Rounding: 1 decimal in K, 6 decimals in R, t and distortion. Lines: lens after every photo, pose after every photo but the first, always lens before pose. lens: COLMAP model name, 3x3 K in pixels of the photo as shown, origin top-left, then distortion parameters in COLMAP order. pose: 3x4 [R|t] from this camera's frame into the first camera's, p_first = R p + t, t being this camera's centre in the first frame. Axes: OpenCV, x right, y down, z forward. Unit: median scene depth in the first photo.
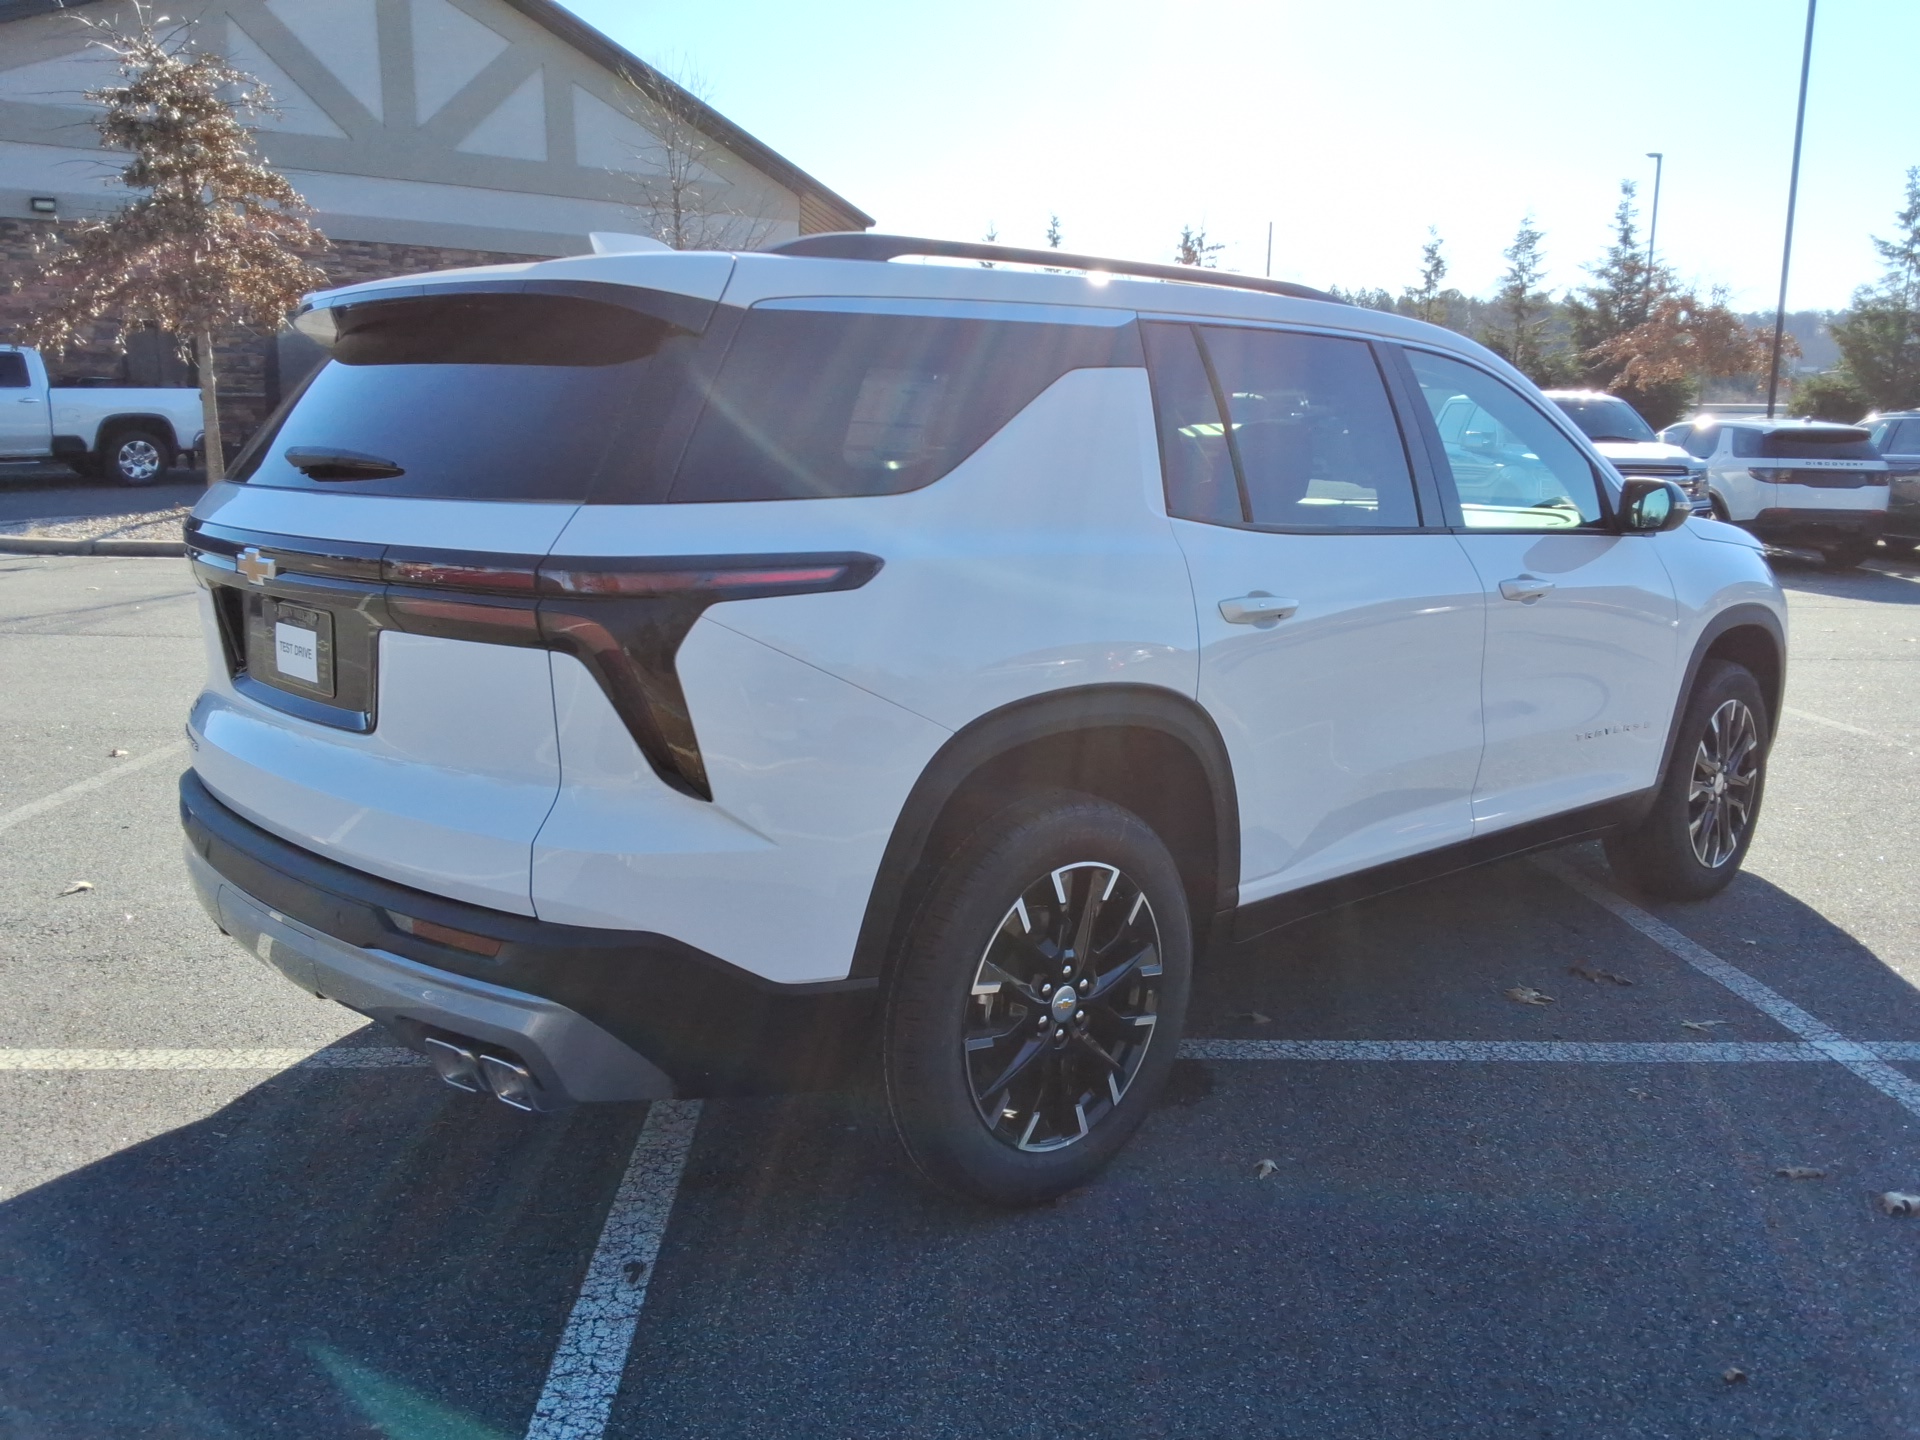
lens RADIAL K [[1543.1, 0, 993.8], [0, 1543.1, 708.8], [0, 0, 1]] dist [0.100433, -0.143361]
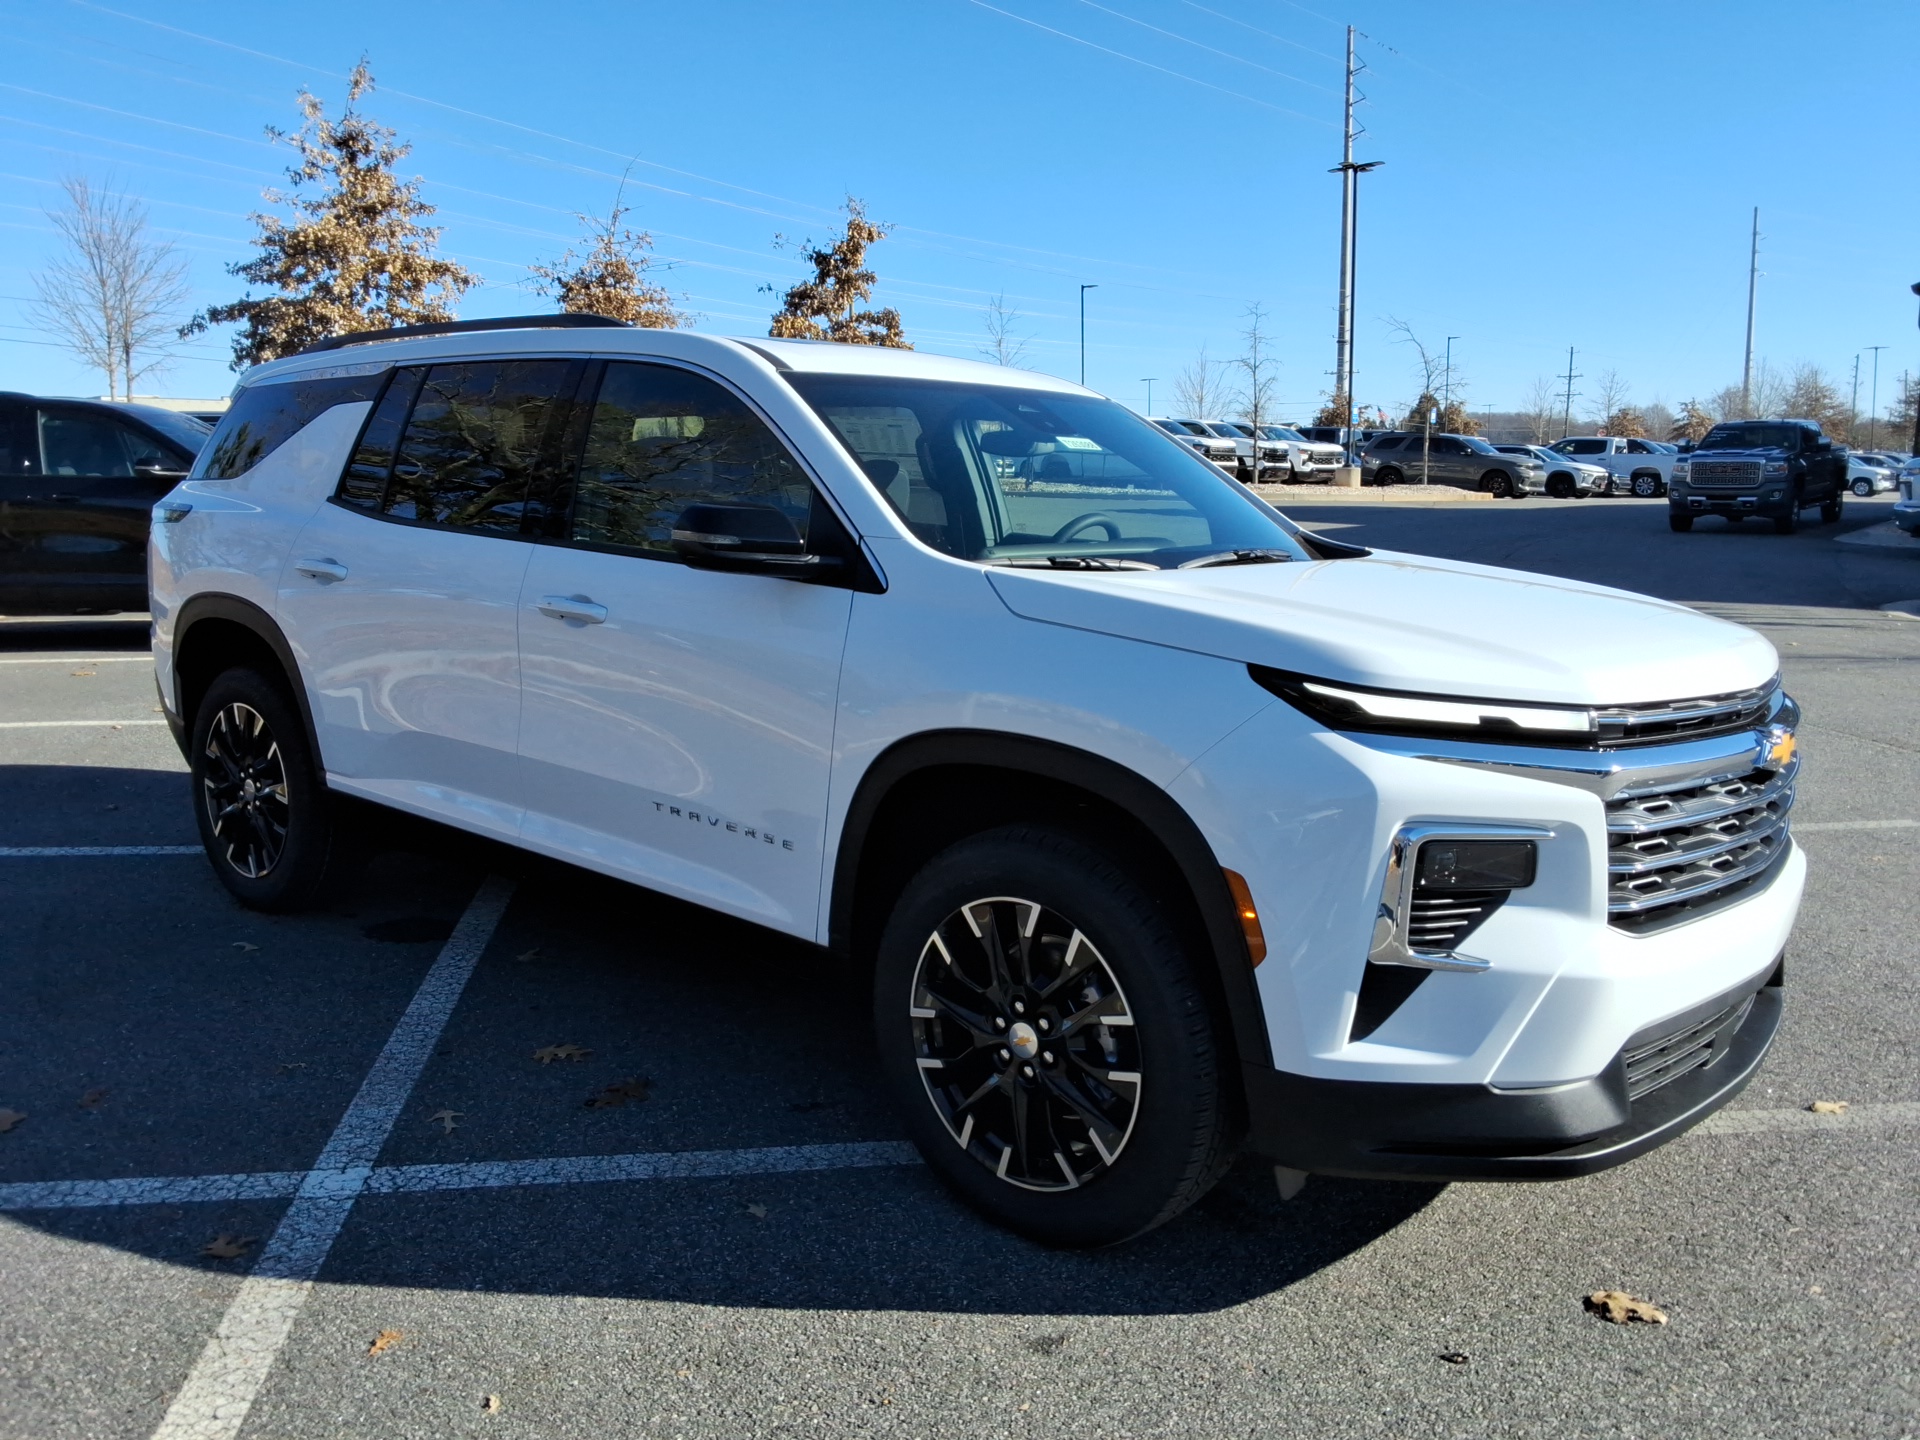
lens RADIAL K [[1543.1, 0, 970.7], [0, 1543.1, 715.0], [0, 0, 1]] dist [0.100433, -0.143361]
pose [[0.090396, 0.139534, -0.986083, 1.327441], [-0.188322, 0.974668, 0.120655, -0.177946], [0.977938, 0.174795, 0.114383, 1.173618]]
